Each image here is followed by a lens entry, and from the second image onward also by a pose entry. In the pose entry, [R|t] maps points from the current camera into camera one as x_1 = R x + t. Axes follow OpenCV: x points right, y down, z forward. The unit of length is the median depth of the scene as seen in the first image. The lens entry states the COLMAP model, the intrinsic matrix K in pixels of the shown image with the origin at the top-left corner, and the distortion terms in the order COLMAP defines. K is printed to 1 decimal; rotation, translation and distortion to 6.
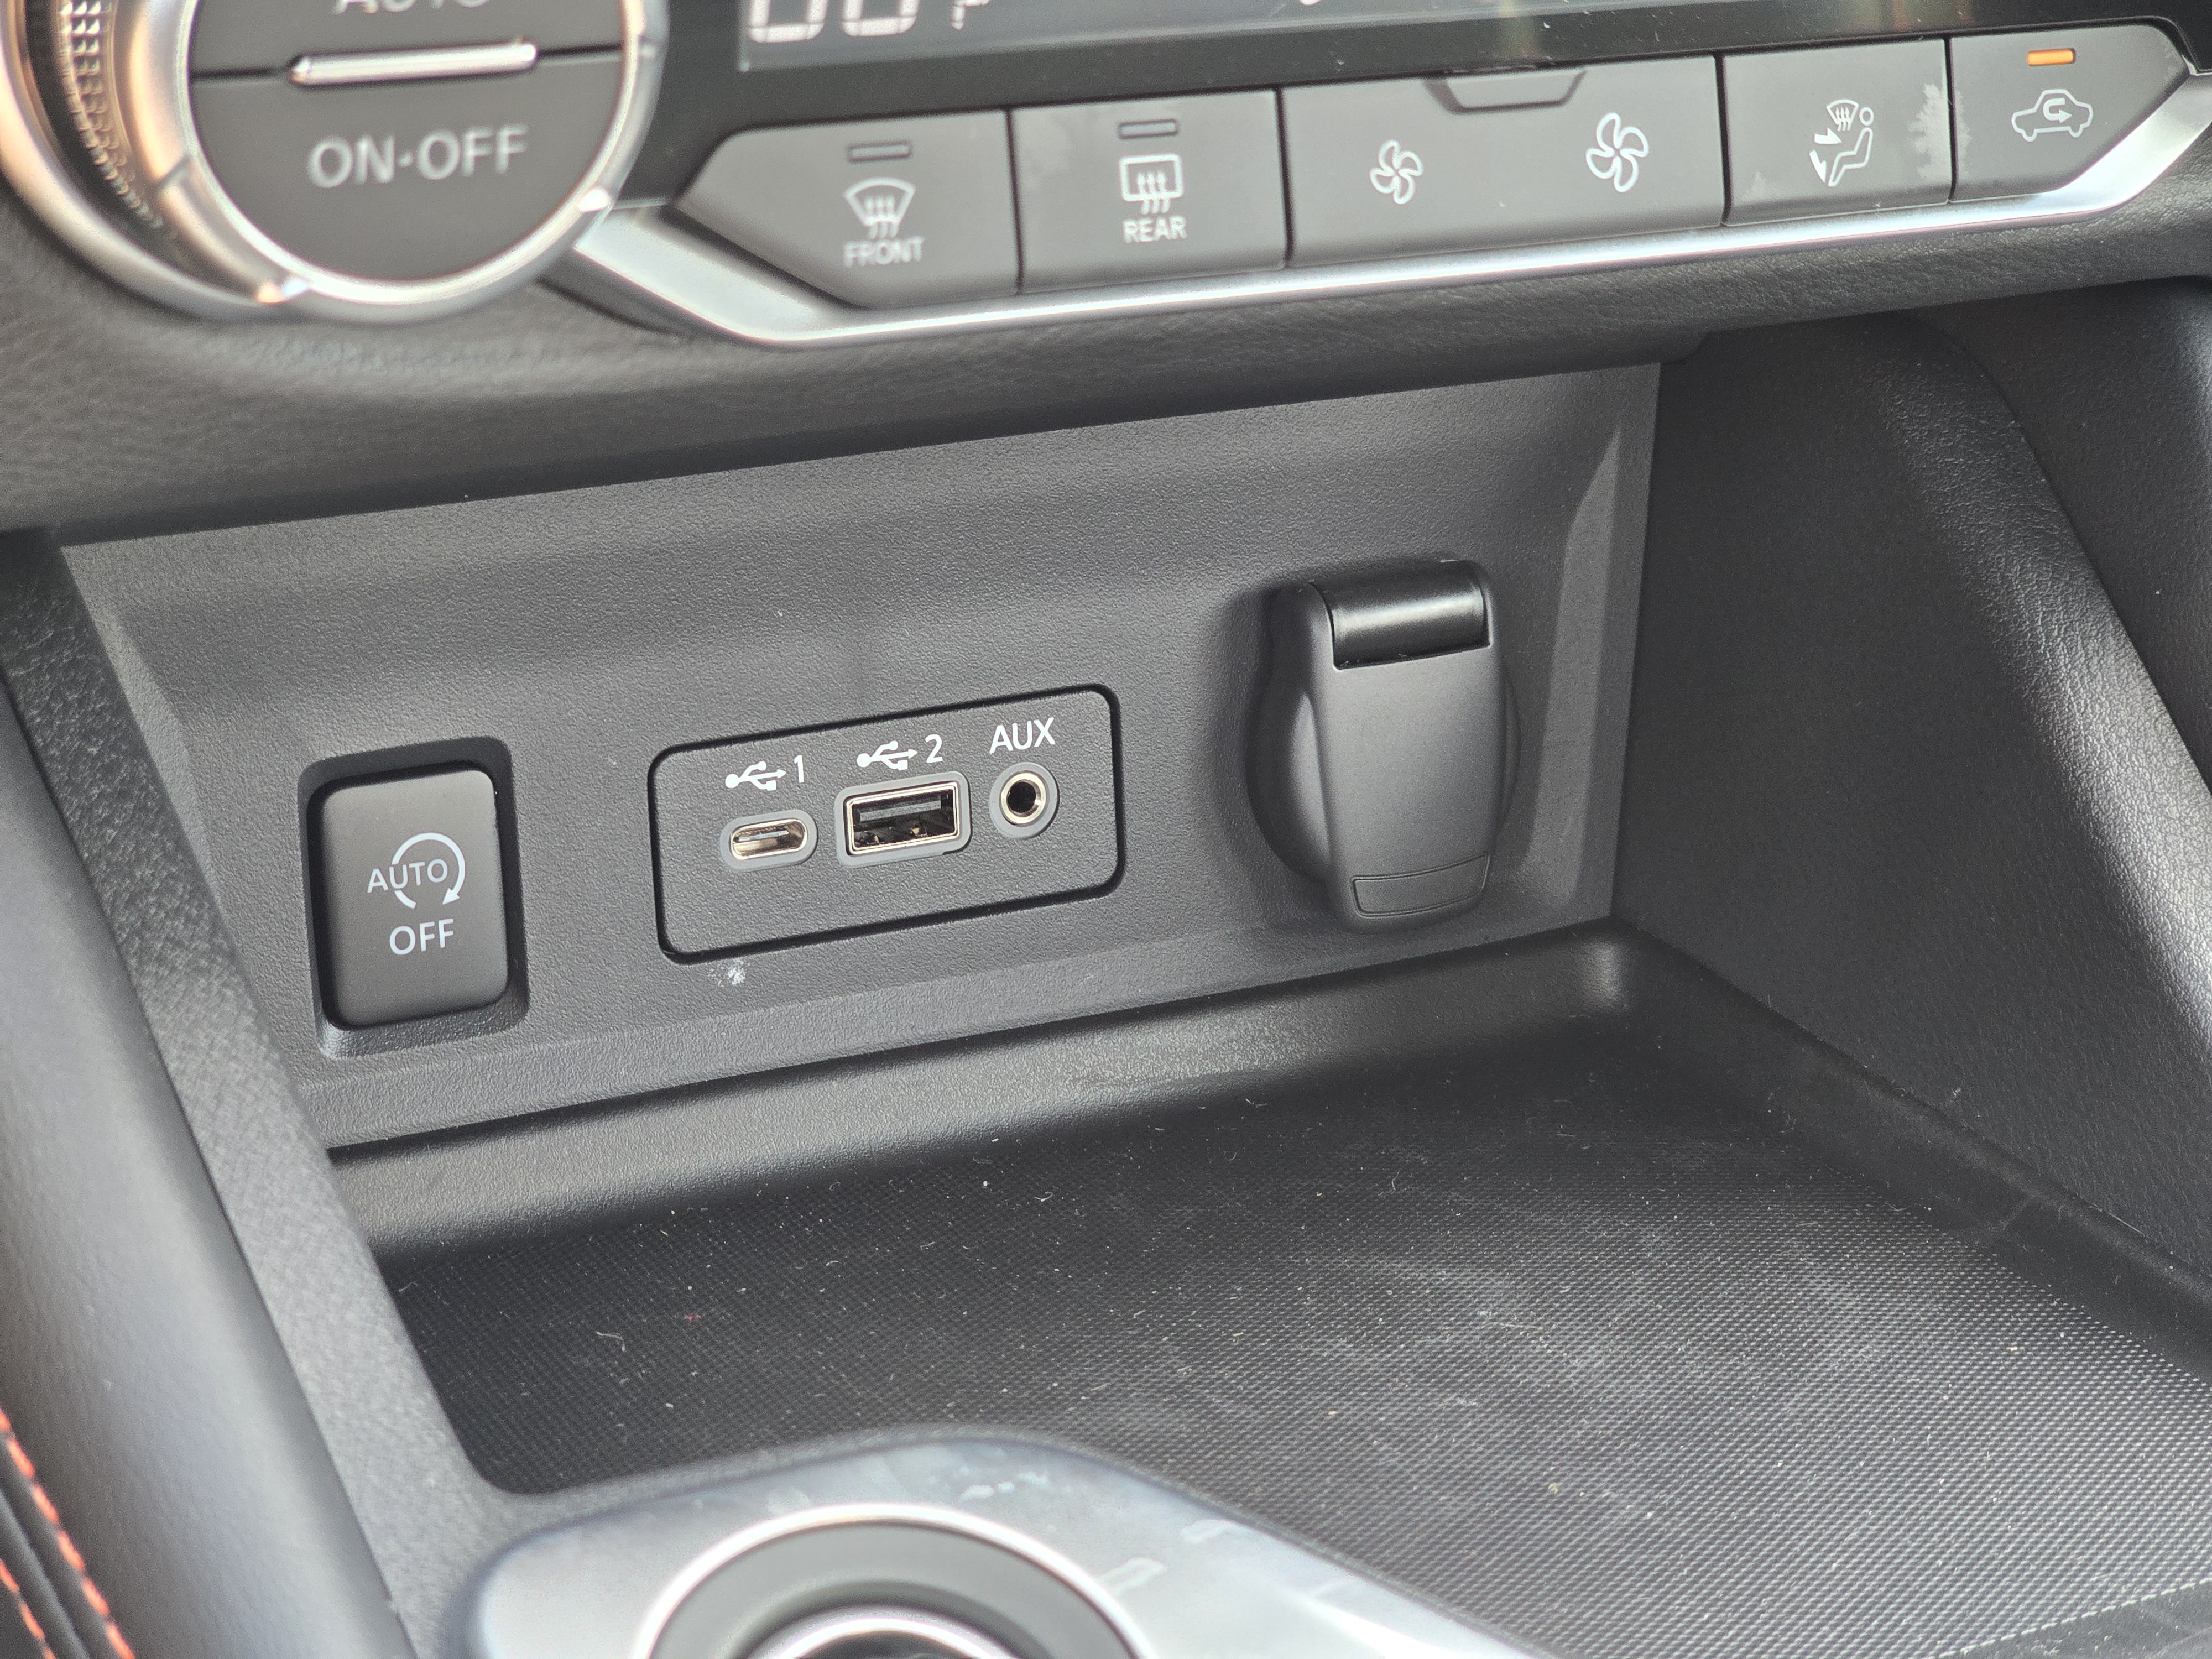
lens RADIAL K [[4409.8, 0, 1106.0], [0, 4409.8, 829.5], [0, 0, 1]] dist [-0.611781, 5.371170]
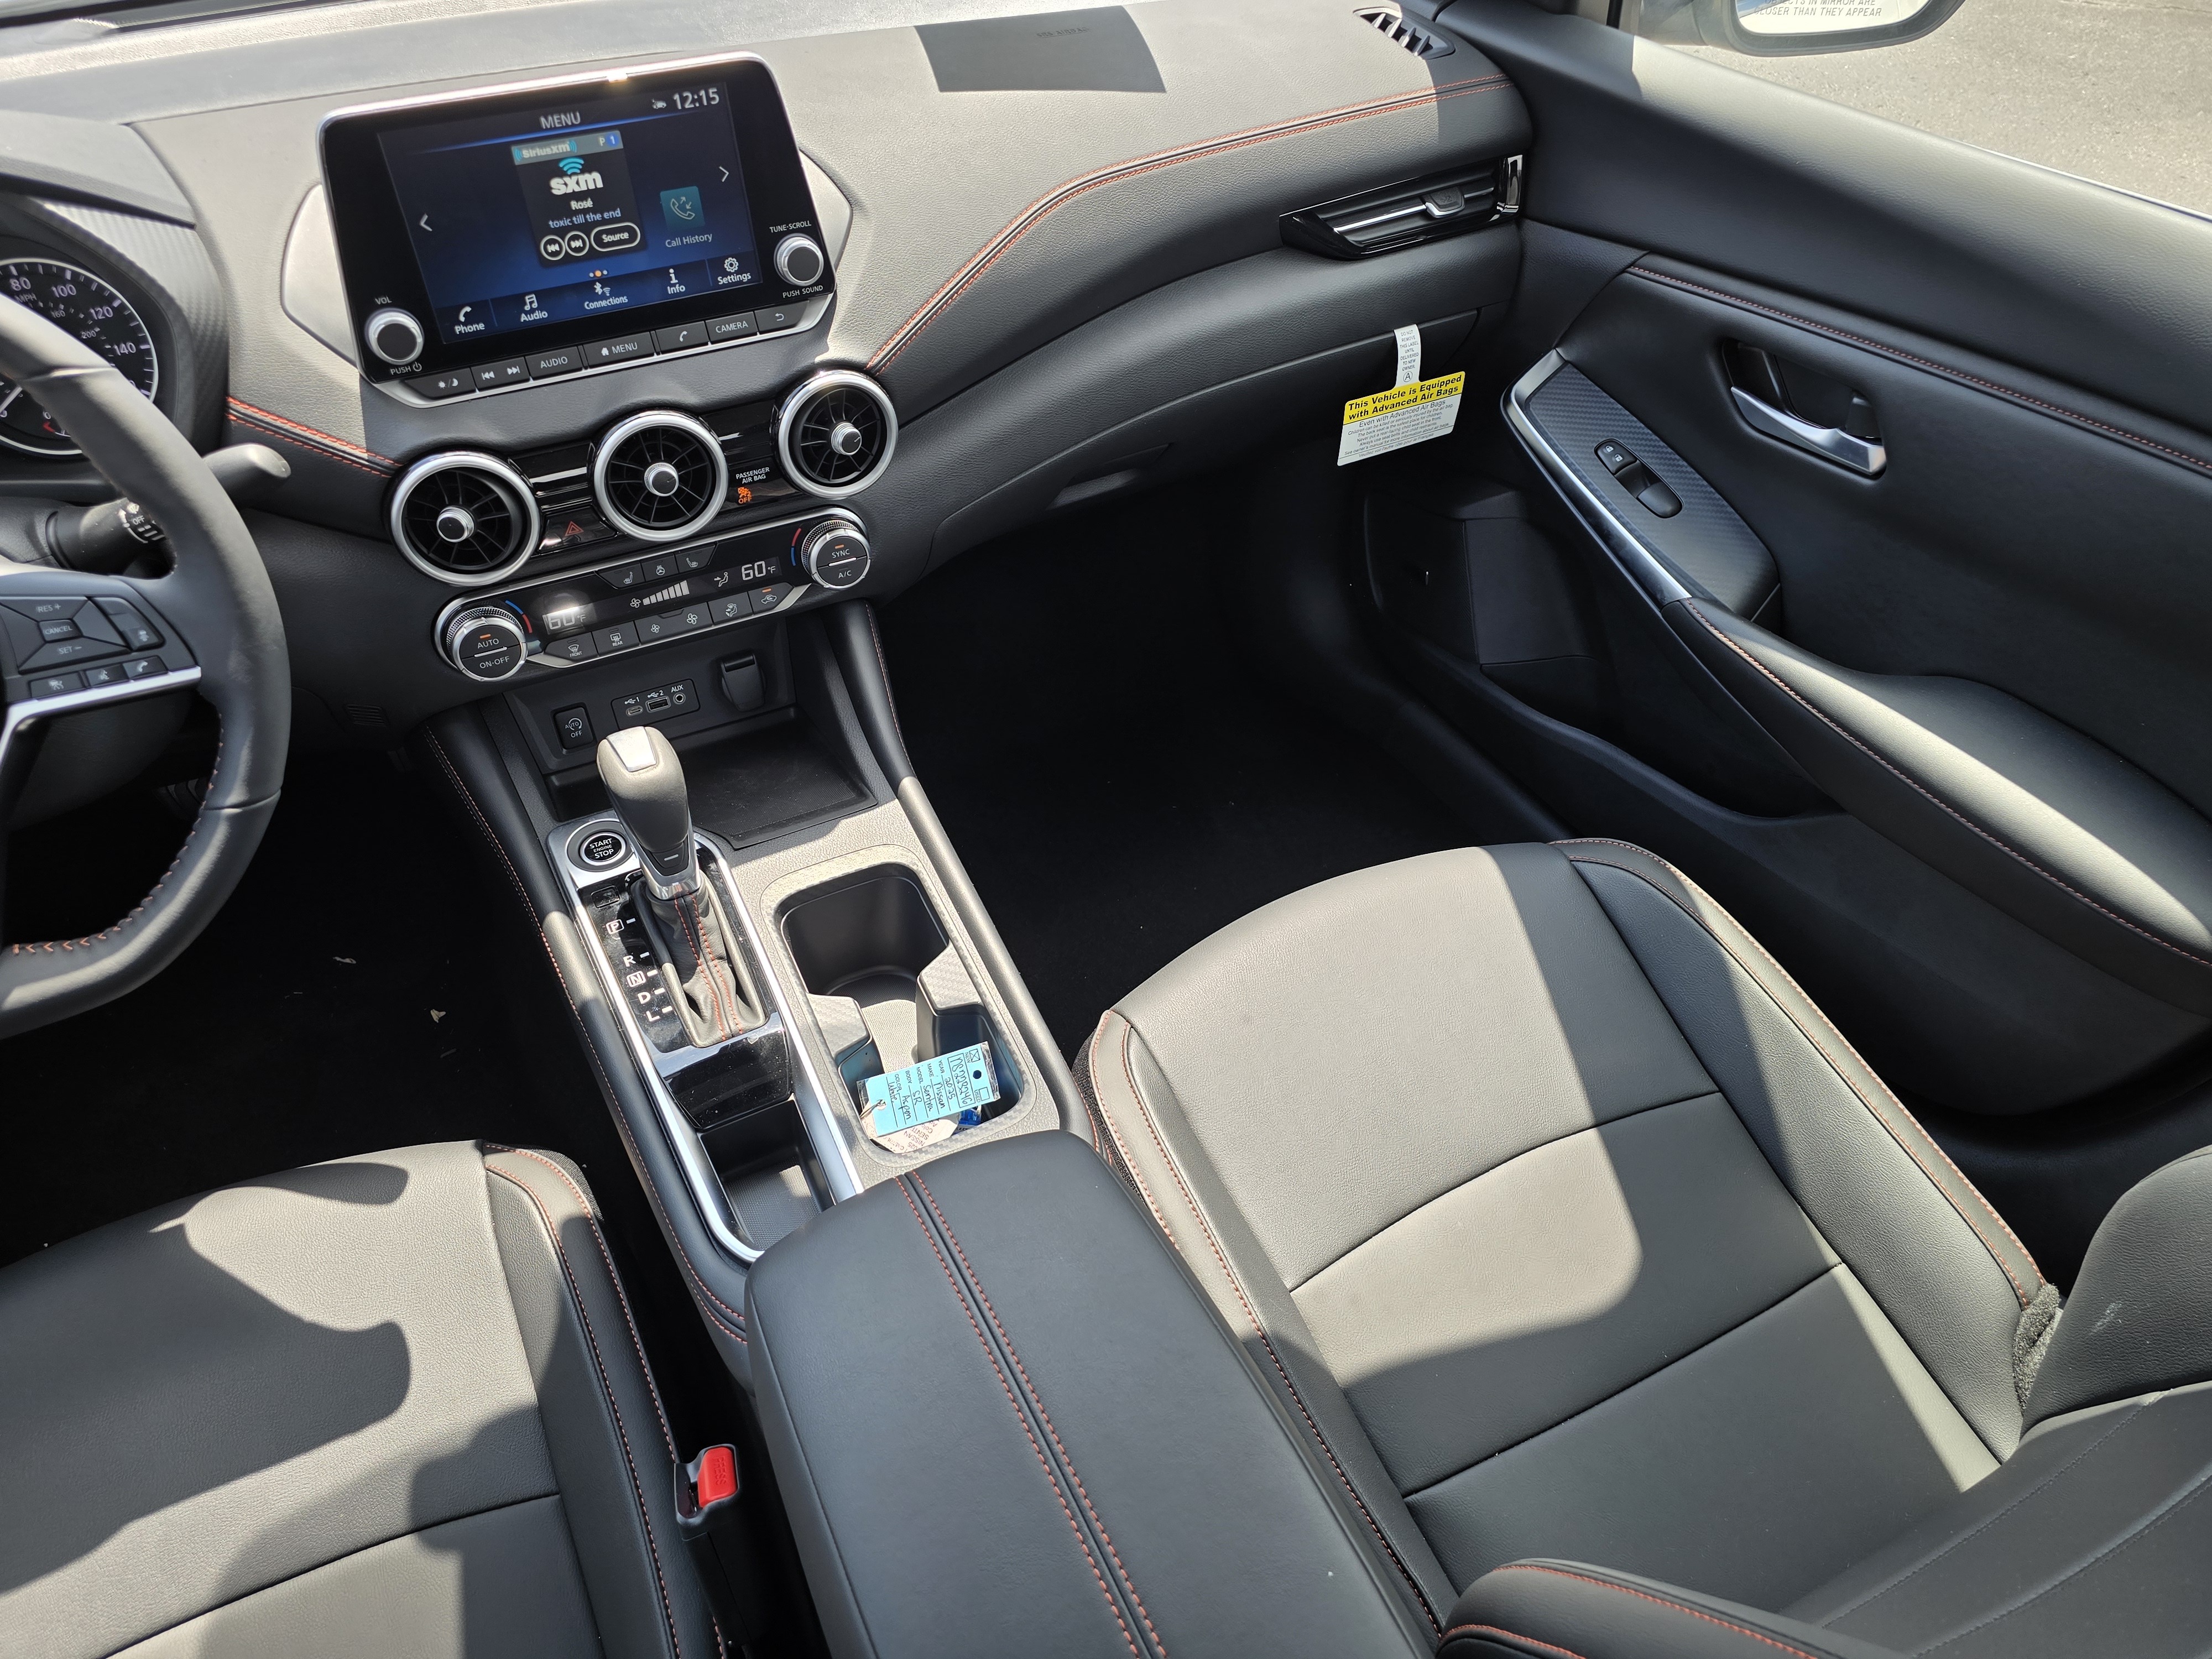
lens RADIAL K [[1496.9, 0, 1094.0], [0, 1496.9, 808.0], [0, 0, 1]] dist [0.060565, -0.075332]
pose [[0.992667, -0.096737, -0.072489, 0.922069], [0.108080, 0.978835, 0.173786, -0.211986], [0.054144, -0.180346, 0.982112, -1.420513]]
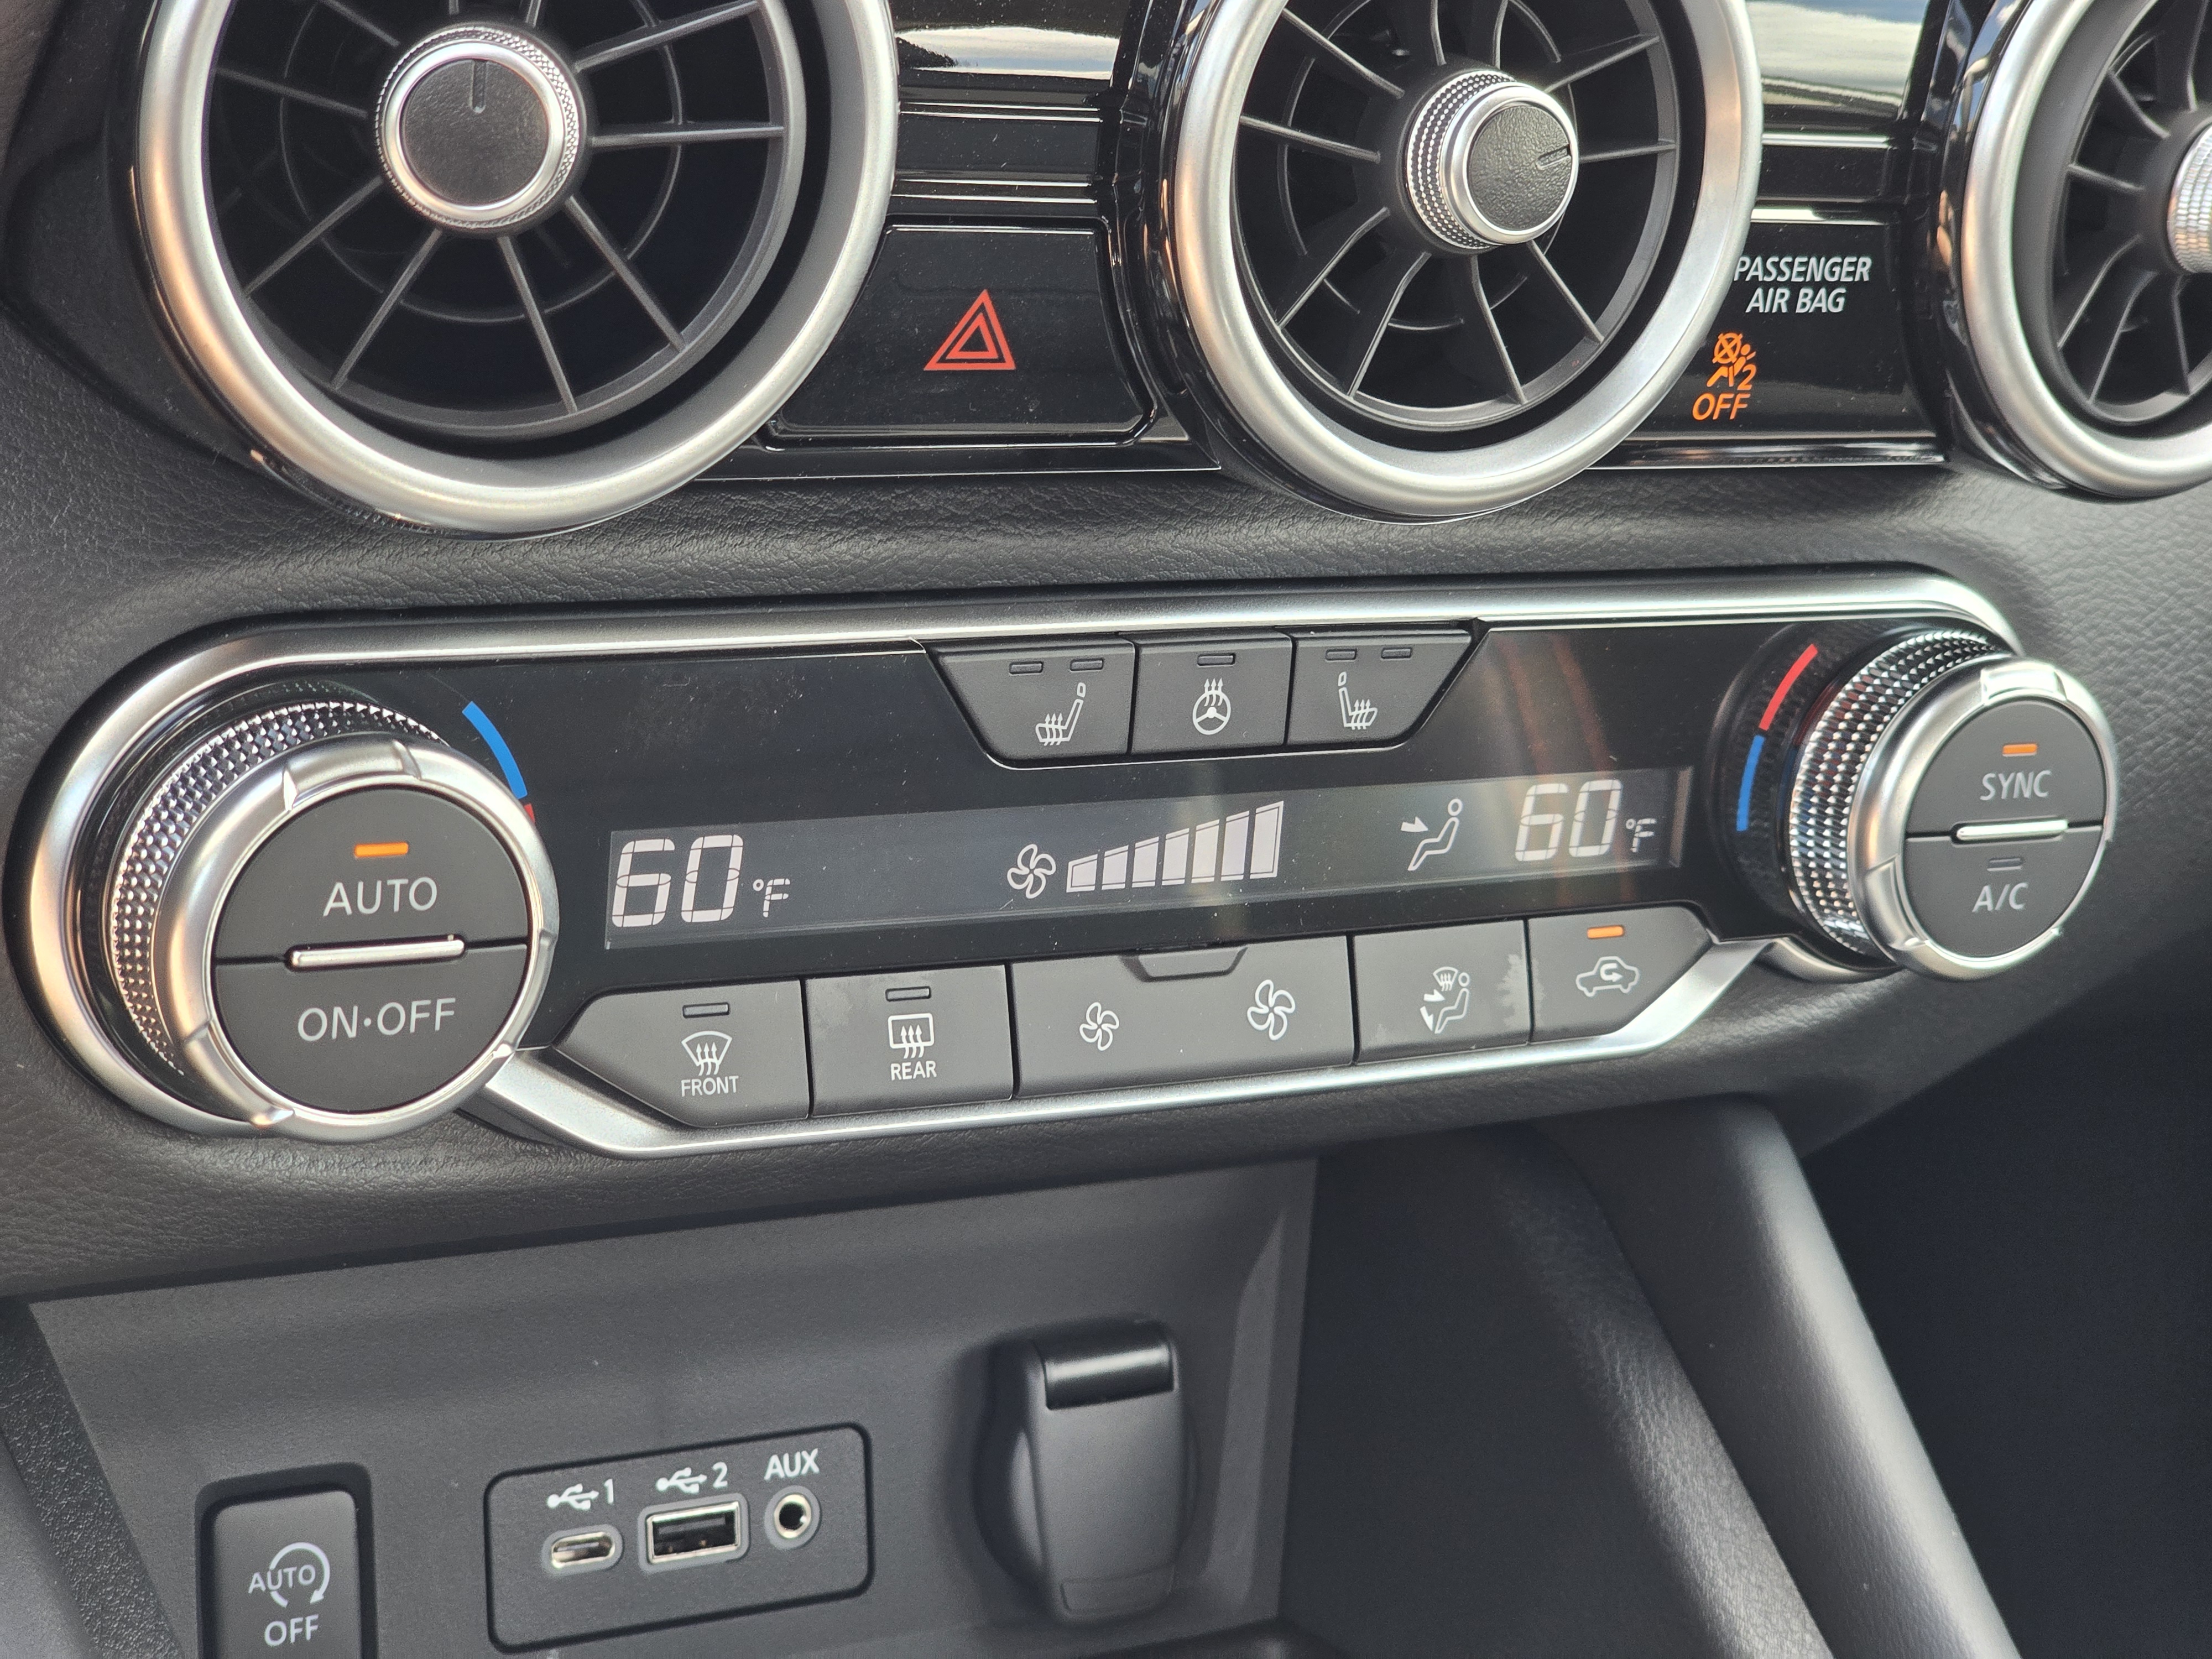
lens RADIAL K [[4385.0, 0, 1106.0], [0, 4385.0, 829.5], [0, 0, 1]] dist [-0.188672, 1.417483]
pose [[0.997646, 0.010591, 0.067748, -0.020433], [0.001063, 0.985491, -0.169726, 0.013769], [-0.068562, 0.169398, 0.983160, -0.292494]]
